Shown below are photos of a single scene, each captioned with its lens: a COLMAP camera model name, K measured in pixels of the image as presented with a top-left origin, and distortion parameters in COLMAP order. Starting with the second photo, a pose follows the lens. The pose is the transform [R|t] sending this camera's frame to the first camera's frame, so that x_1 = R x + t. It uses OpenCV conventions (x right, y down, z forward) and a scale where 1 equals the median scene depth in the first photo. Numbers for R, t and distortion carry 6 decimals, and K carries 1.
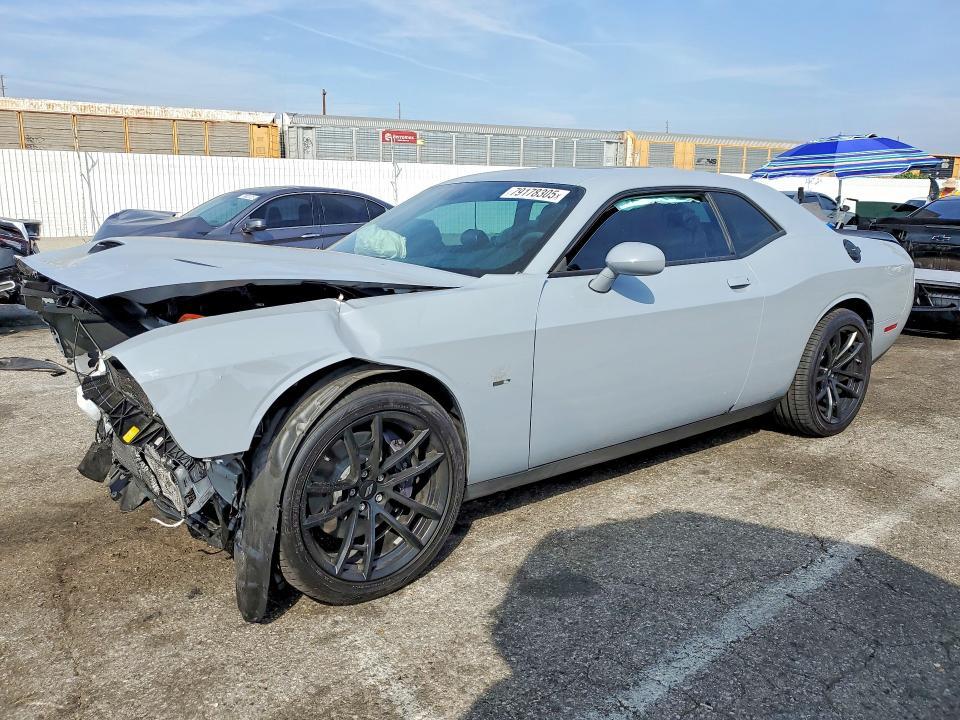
lens RADIAL K [[767.2, 0, 477.1], [0, 767.2, 356.3], [0, 0, 1]] dist [0.017751, 0.006153]
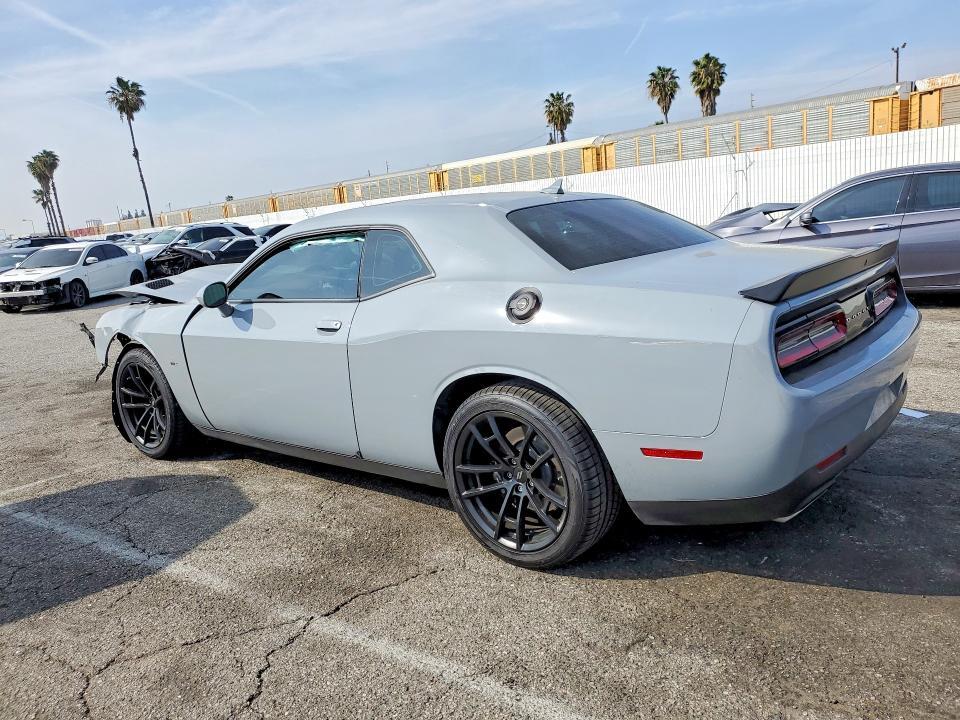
lens RADIAL K [[767.2, 0, 477.5], [0, 767.2, 364.7], [0, 0, 1]] dist [0.017751, 0.006153]
pose [[0.200692, 0.176503, -0.963623, 1.375701], [-0.113089, 0.981234, 0.156176, -0.229155], [0.973105, 0.077632, 0.216886, 1.004415]]
